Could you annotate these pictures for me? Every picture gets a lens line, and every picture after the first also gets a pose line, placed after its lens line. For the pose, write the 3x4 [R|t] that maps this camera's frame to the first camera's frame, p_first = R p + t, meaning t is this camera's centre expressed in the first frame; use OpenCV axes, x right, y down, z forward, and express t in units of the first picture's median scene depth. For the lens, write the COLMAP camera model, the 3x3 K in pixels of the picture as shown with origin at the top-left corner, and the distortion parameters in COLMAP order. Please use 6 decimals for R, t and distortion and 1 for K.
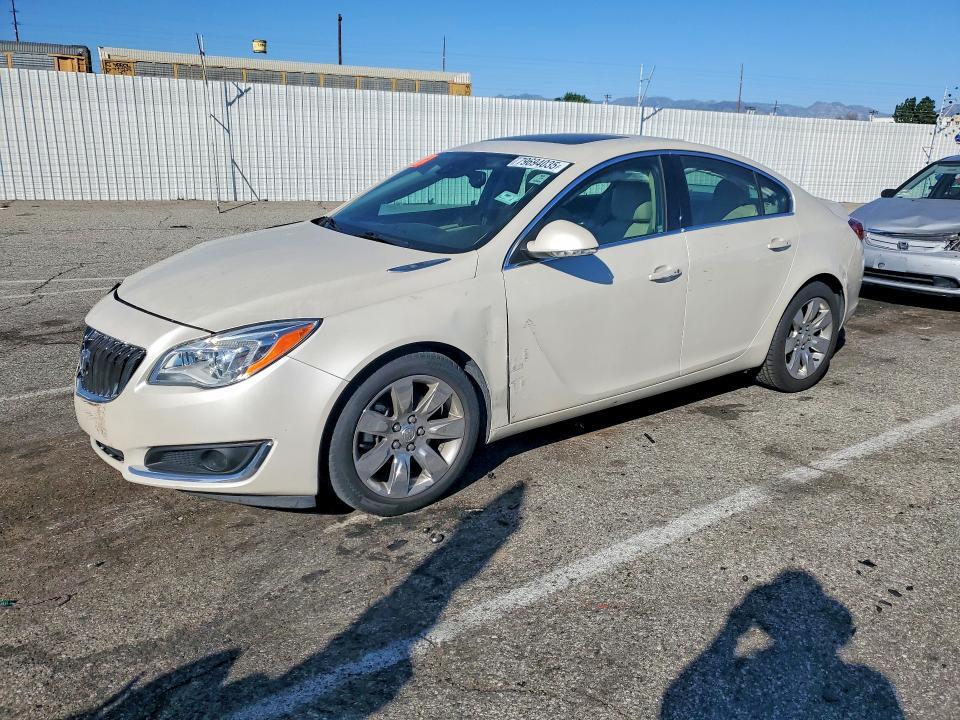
lens RADIAL K [[743.7, 0, 479.7], [0, 743.7, 356.2], [0, 0, 1]] dist [0.003710, -0.013750]
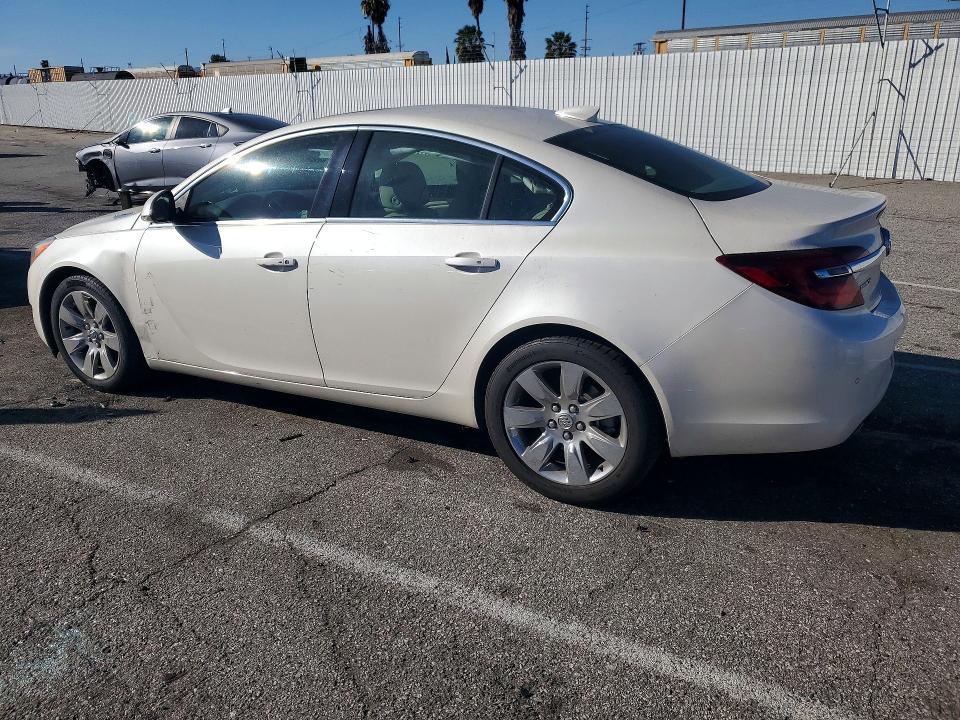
lens RADIAL K [[743.7, 0, 480.8], [0, 743.7, 362.4], [0, 0, 1]] dist [0.003710, -0.013750]
pose [[0.427072, 0.257833, -0.866678, 0.286650], [-0.220244, 0.959279, 0.176851, -0.050616], [0.876984, 0.115353, 0.466468, 0.197703]]
